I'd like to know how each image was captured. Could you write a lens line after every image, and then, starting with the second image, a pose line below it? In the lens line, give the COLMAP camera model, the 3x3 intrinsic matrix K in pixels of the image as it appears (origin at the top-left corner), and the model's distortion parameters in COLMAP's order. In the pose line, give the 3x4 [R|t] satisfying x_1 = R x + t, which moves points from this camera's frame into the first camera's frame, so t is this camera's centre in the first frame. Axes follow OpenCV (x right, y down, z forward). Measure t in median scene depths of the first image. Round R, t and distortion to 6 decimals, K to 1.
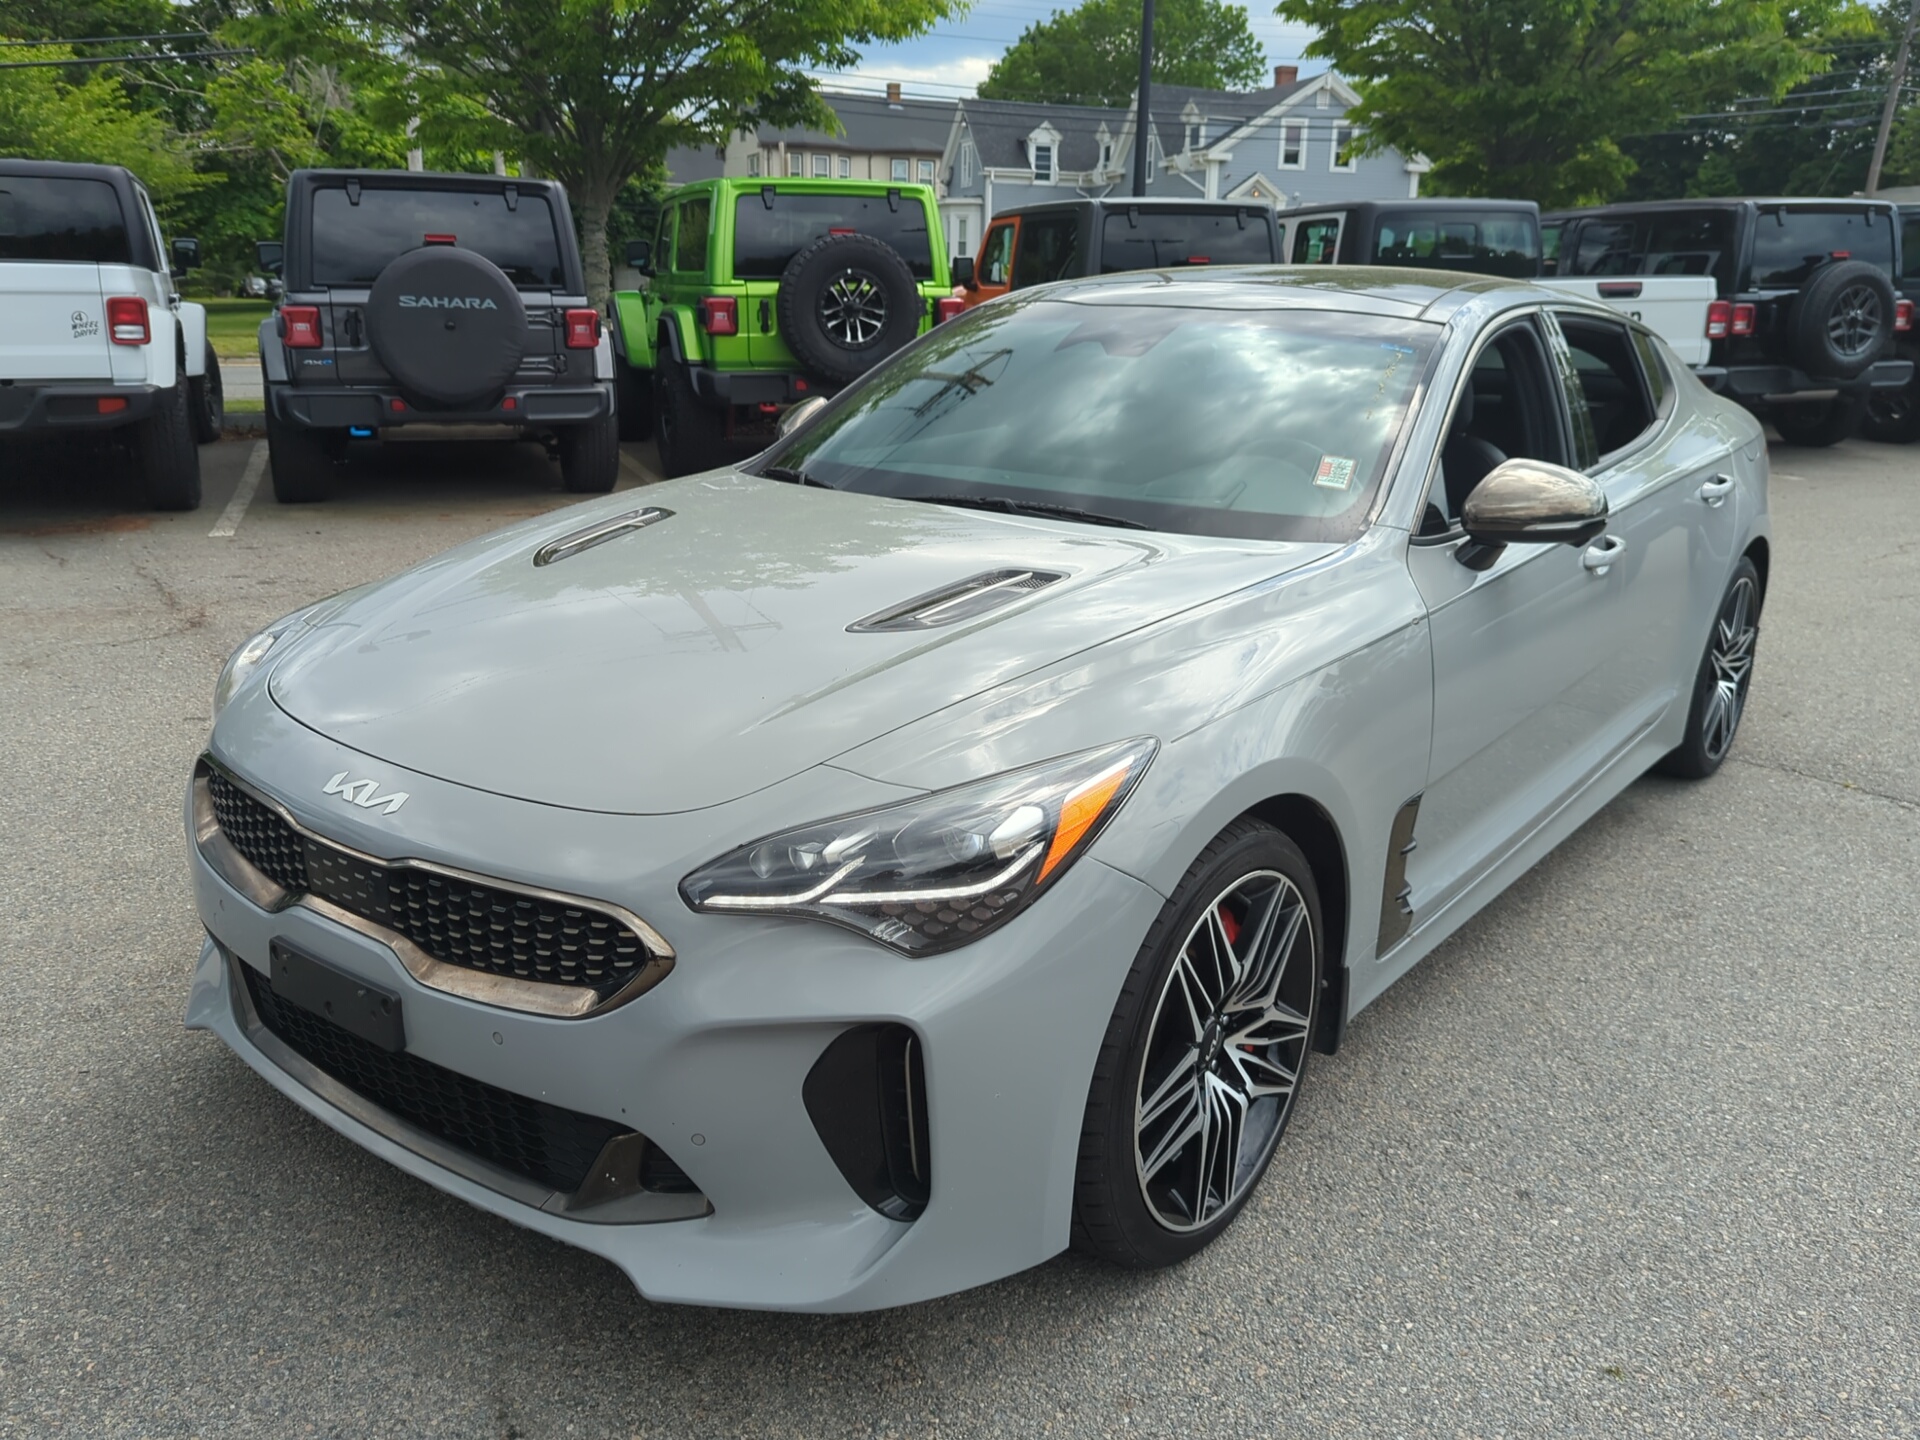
lens RADIAL K [[1562.6, 0, 974.9], [0, 1562.6, 694.7], [0, 0, 1]] dist [0.069686, -0.062661]
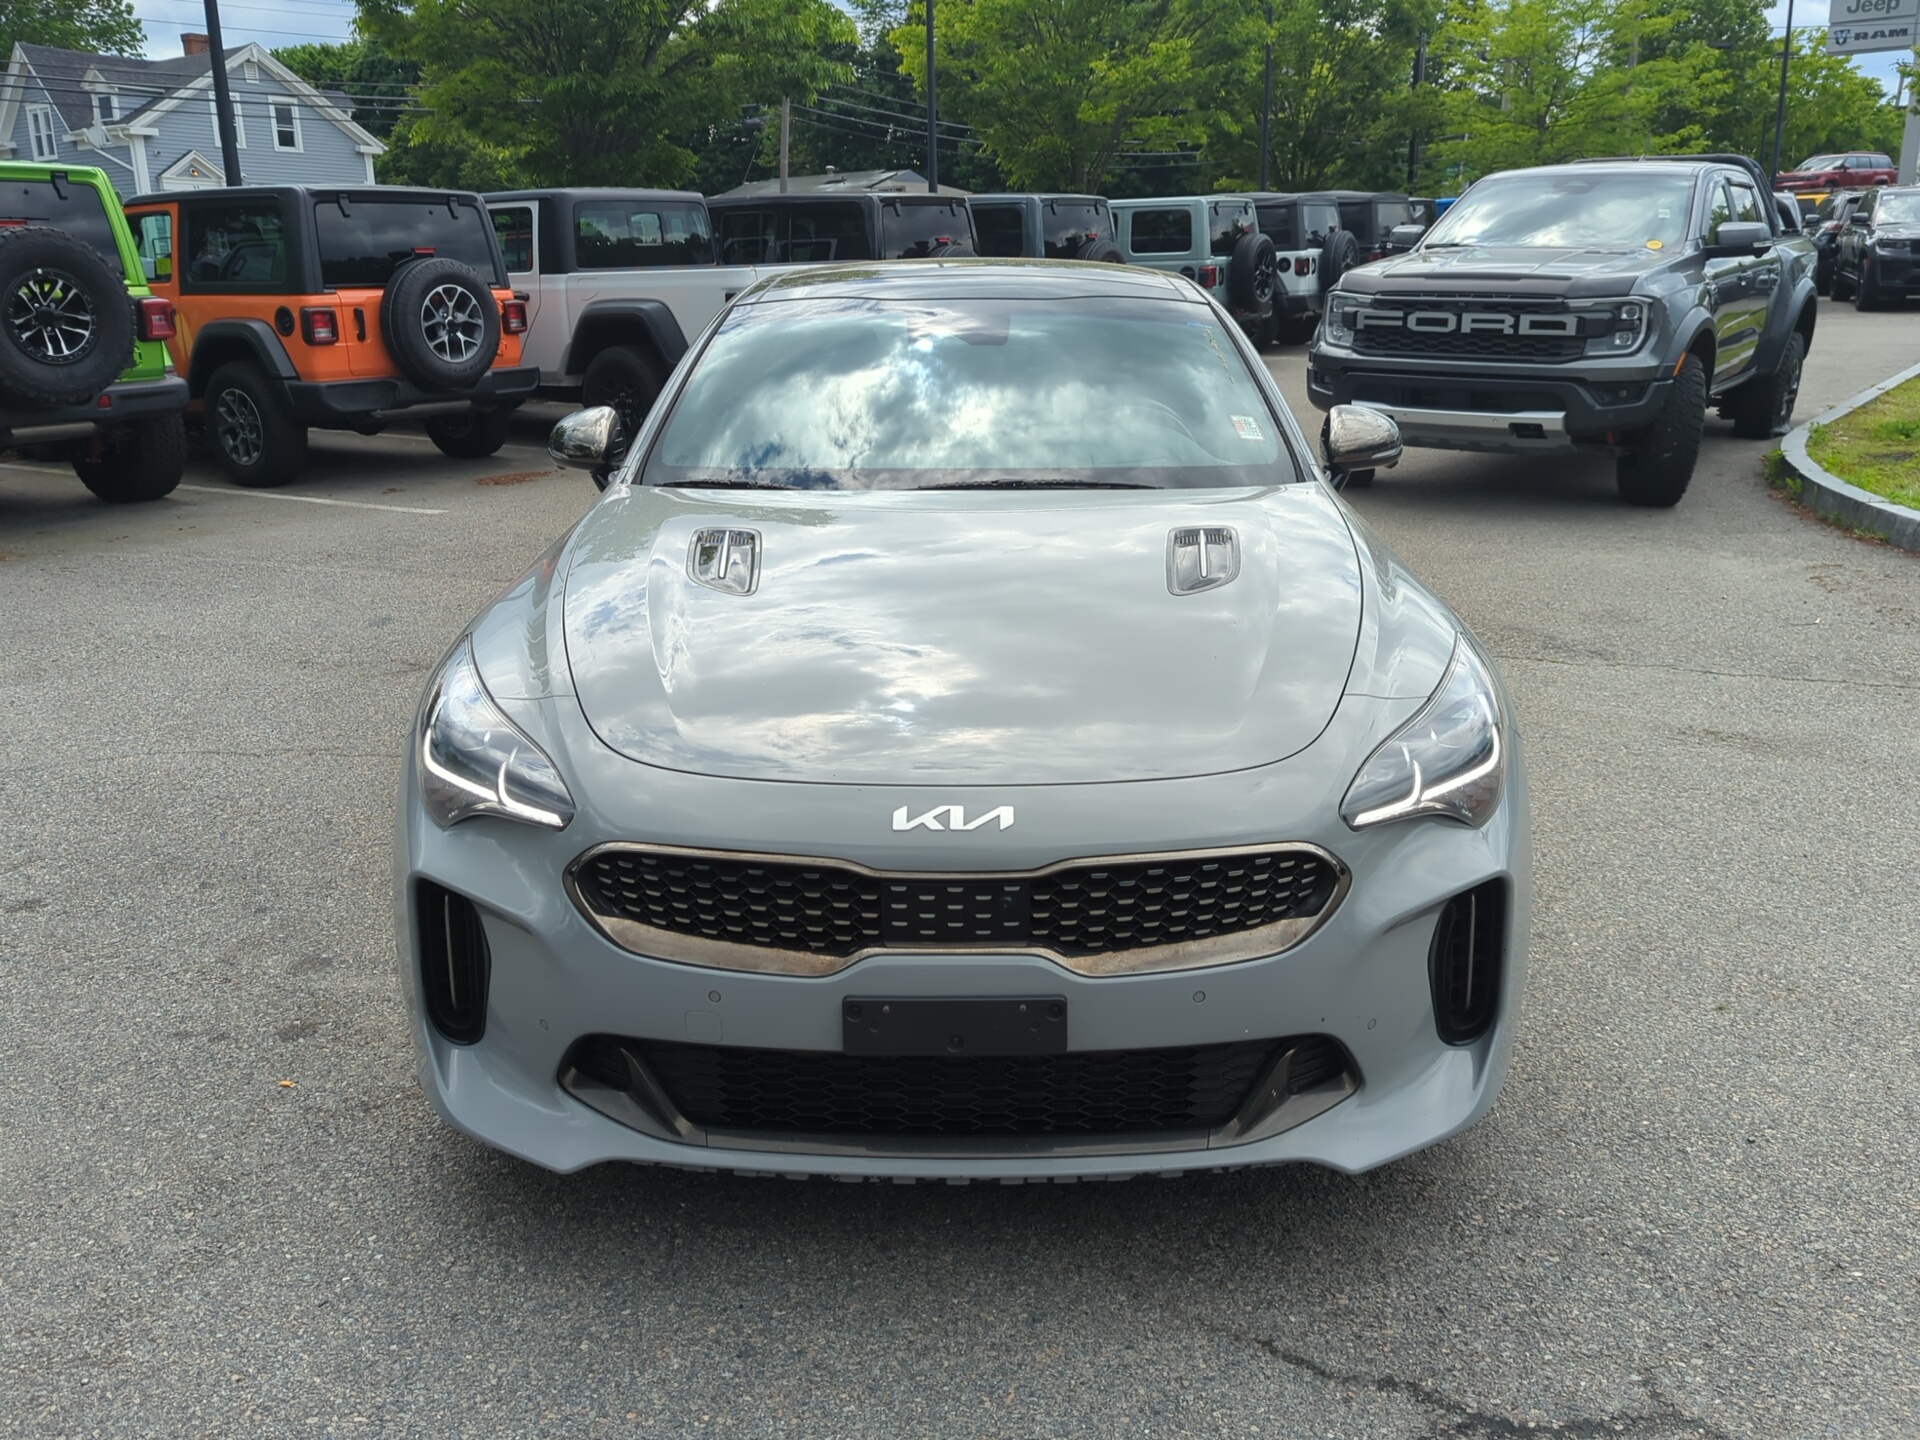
lens RADIAL K [[1562.6, 0, 974.9], [0, 1562.6, 694.7], [0, 0, 1]] dist [0.069686, -0.062661]
pose [[0.801866, -0.185083, 0.568115, -0.184283], [0.179567, 0.981508, 0.066311, -0.015386], [-0.569883, 0.048842, 0.820273, 0.036410]]
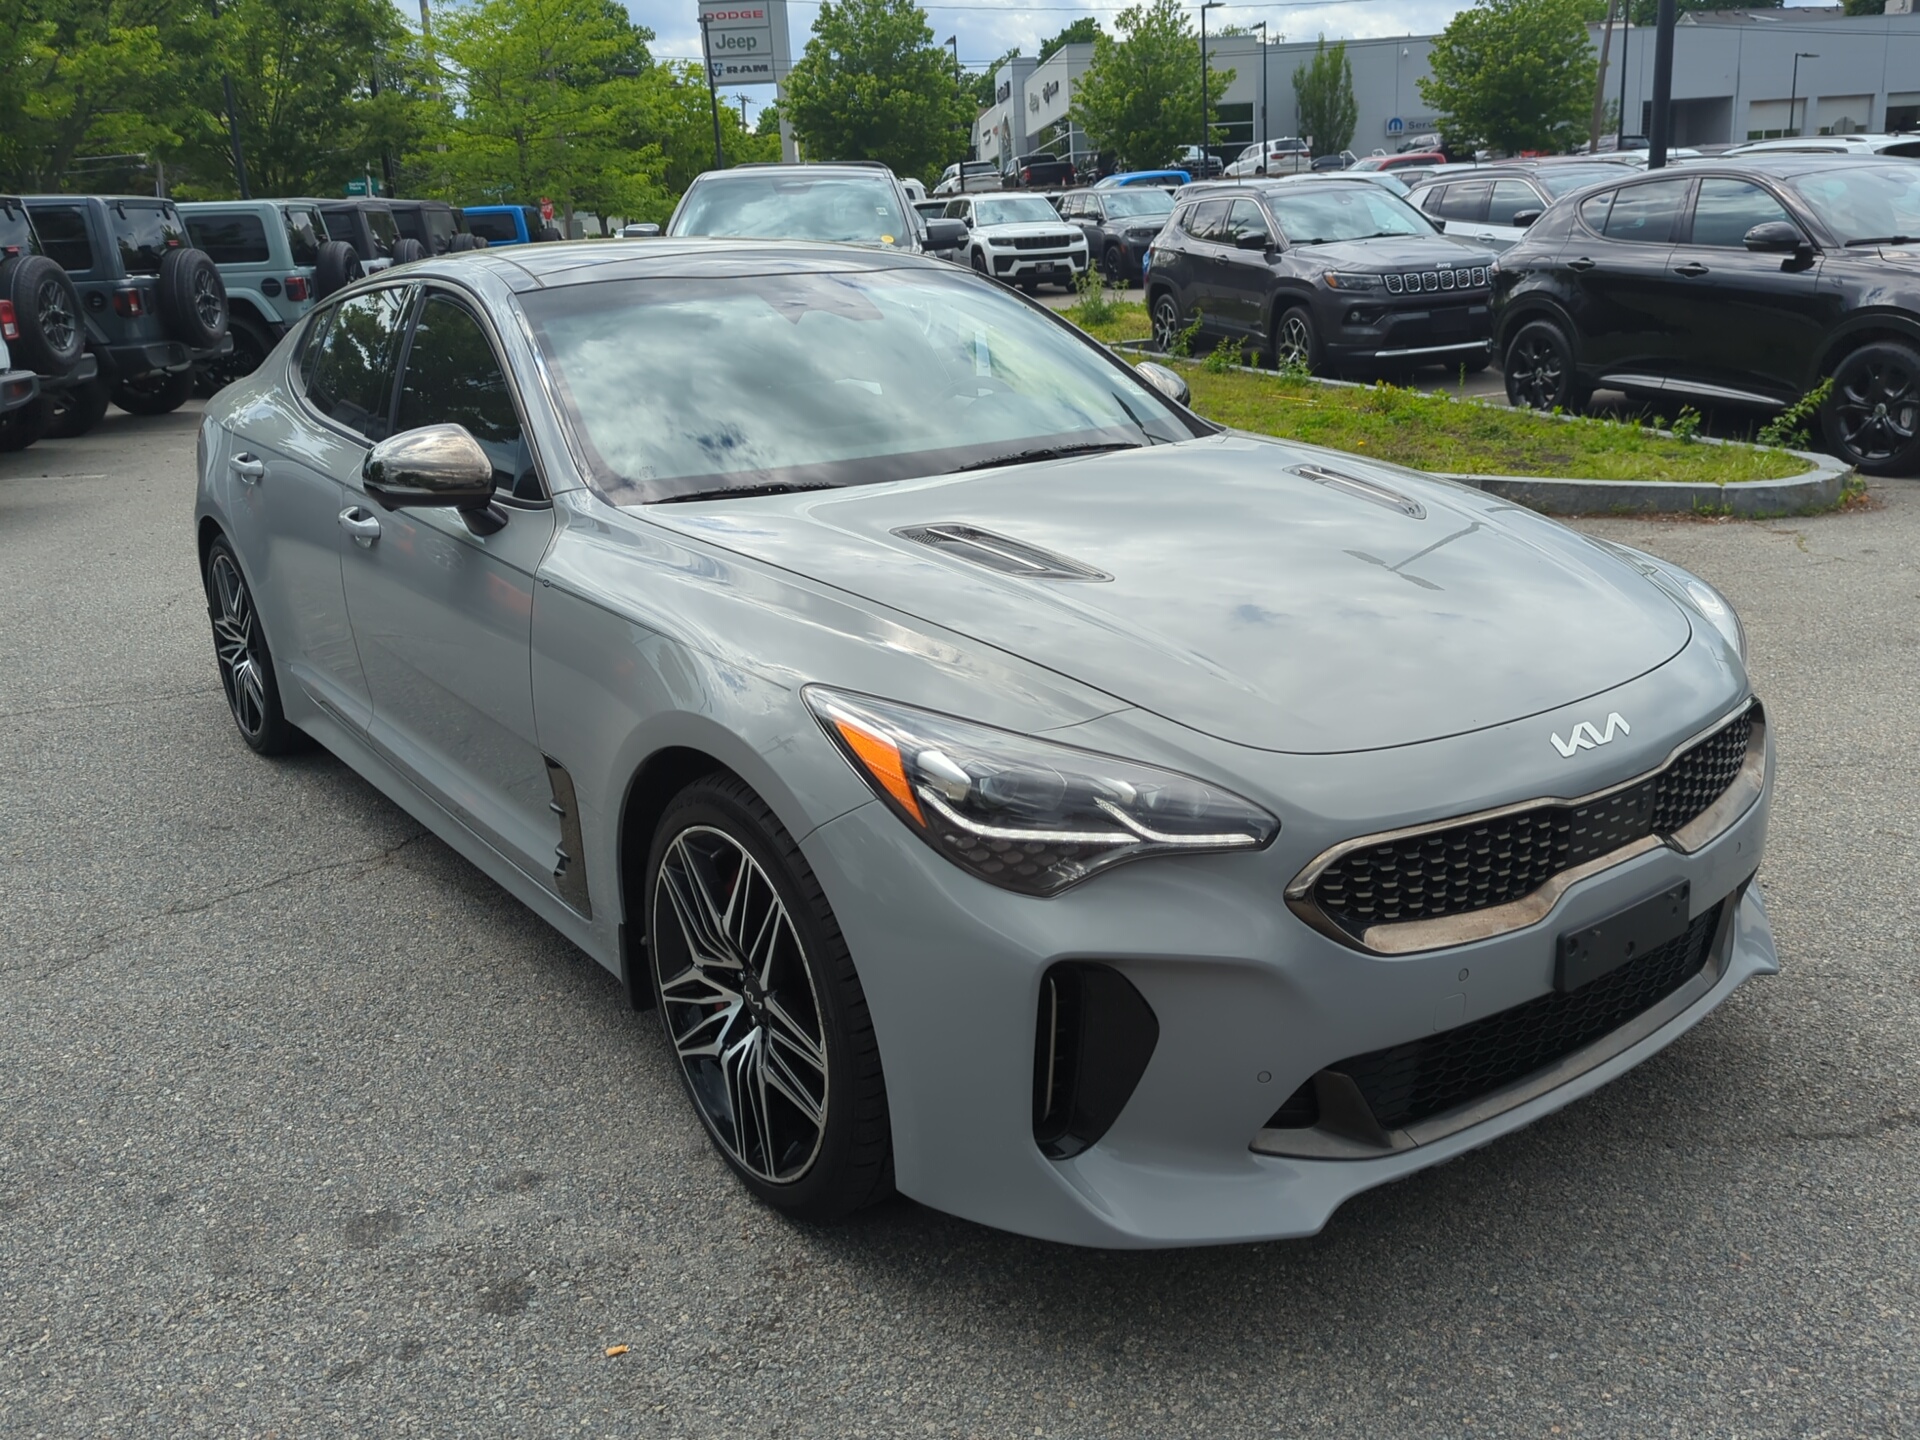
lens RADIAL K [[1562.6, 0, 974.9], [0, 1562.6, 694.7], [0, 0, 1]] dist [0.069686, -0.062661]
pose [[0.271607, -0.291668, 0.917147, -0.282542], [0.293922, 0.932580, 0.209533, -0.057836], [-0.916428, 0.212659, 0.339023, 0.205449]]
